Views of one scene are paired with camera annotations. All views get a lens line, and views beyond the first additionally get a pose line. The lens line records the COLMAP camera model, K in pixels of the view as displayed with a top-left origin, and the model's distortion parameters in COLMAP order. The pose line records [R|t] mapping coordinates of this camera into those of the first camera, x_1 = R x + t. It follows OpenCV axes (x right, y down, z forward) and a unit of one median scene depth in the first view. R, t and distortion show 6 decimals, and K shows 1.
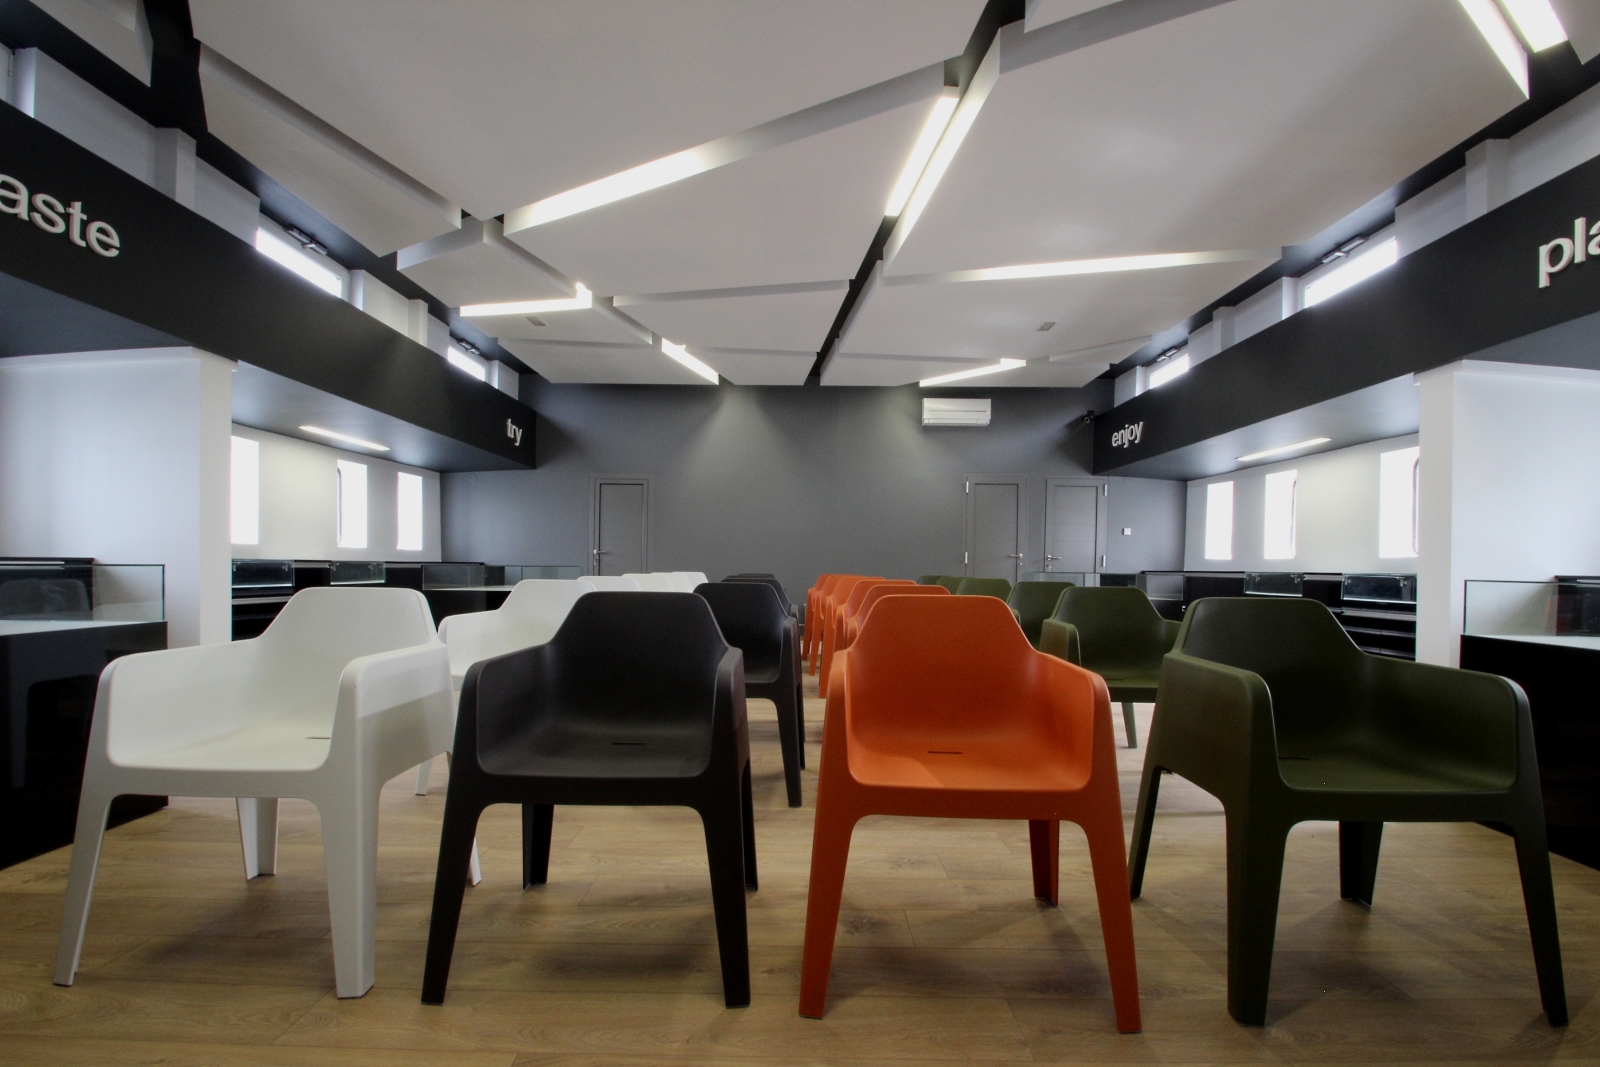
lens RADIAL K [[762.7, 0, 796.4], [0, 762.7, 566.6], [0, 0, 1]] dist [-0.001675, -0.010097]
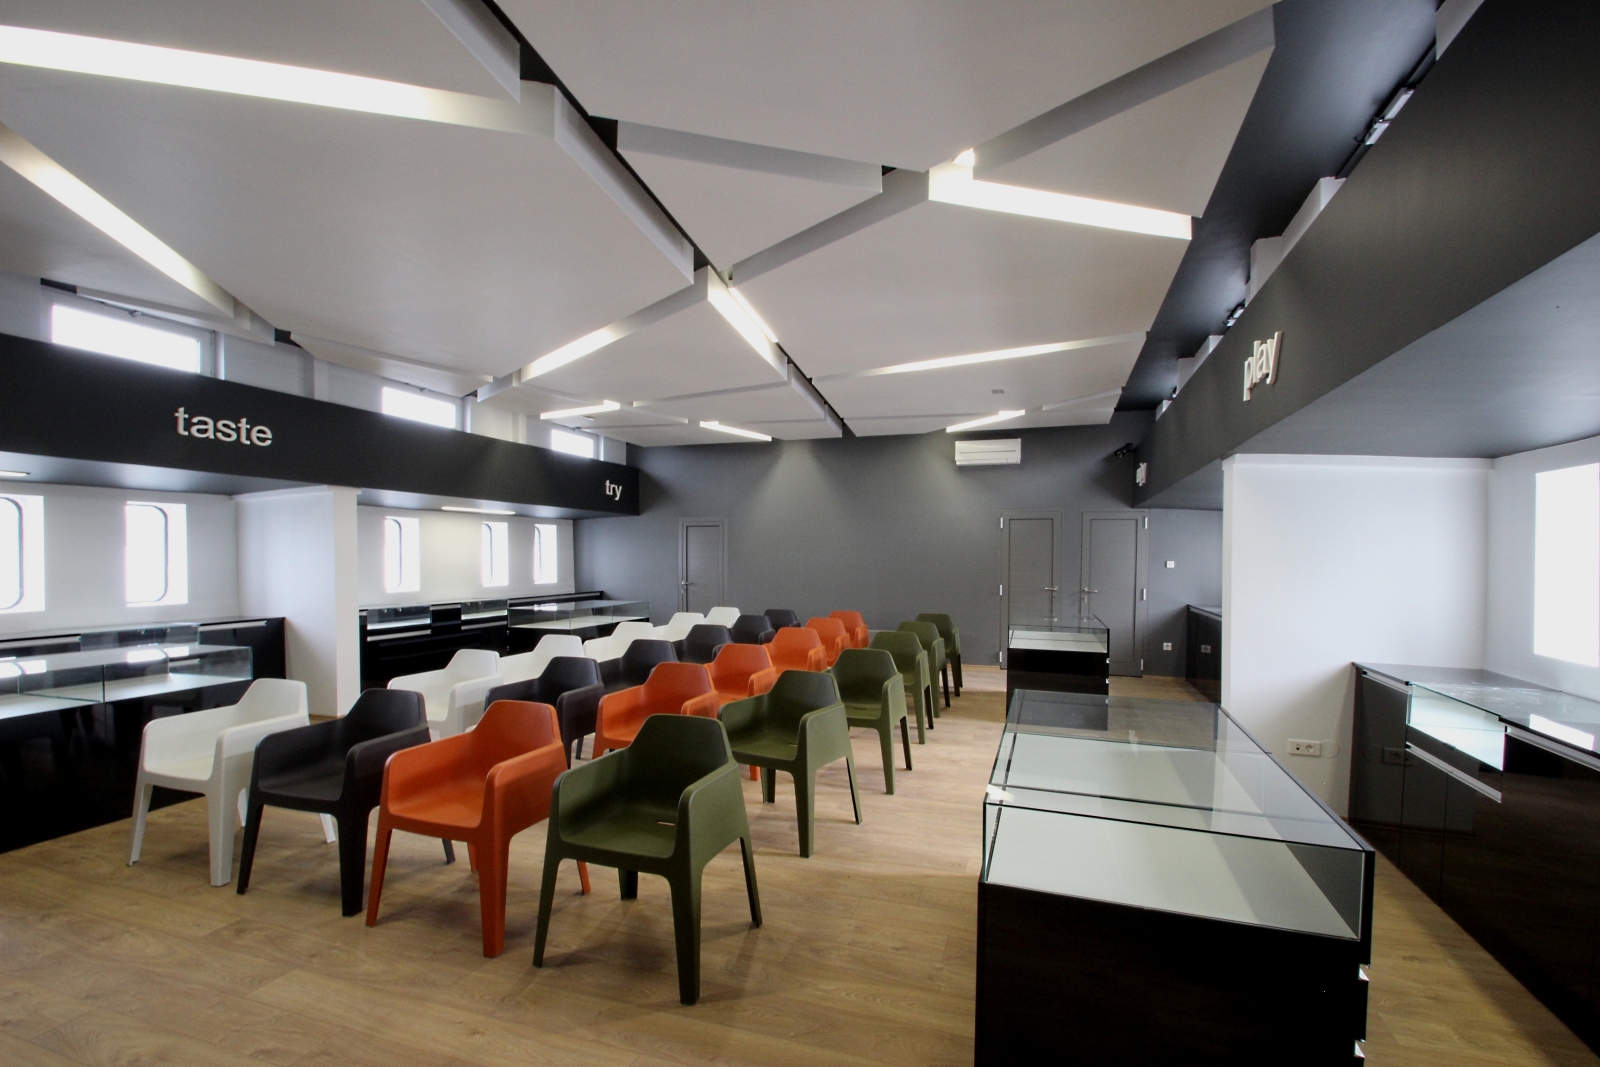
lens RADIAL K [[762.7, 0, 796.4], [0, 762.7, 566.6], [0, 0, 1]] dist [-0.001675, -0.010097]
pose [[0.948251, -0.002862, -0.317509, 0.524498], [0.008676, 0.999820, 0.016898, -0.115820], [0.317403, -0.018779, 0.948105, -0.161145]]
